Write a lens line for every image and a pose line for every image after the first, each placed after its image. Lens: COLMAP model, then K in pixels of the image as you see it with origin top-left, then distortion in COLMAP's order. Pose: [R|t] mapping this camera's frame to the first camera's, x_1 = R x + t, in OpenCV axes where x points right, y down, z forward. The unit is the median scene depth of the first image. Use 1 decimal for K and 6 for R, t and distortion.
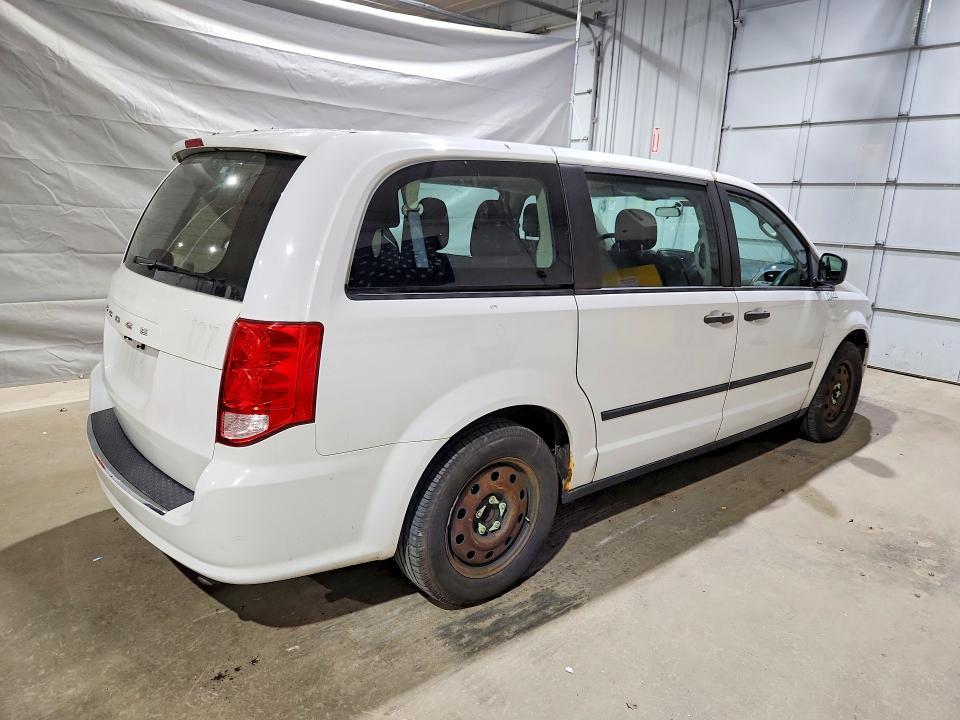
lens RADIAL K [[651.0, 0, 495.2], [0, 651.0, 360.1], [0, 0, 1]] dist [0.052368, -0.027466]
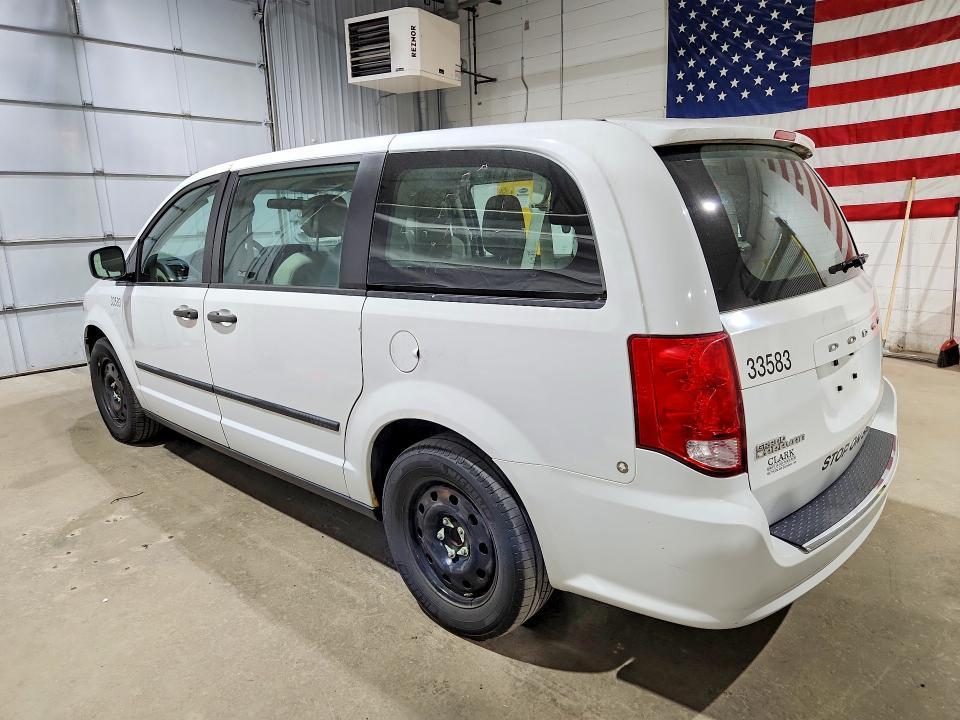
lens RADIAL K [[651.0, 0, 495.2], [0, 651.0, 360.1], [0, 0, 1]] dist [0.052368, -0.027466]
pose [[-0.120262, -0.273138, 0.954428, -0.524154], [0.256168, 0.920309, 0.295652, -0.159449], [-0.959122, 0.280049, -0.040709, 0.580348]]
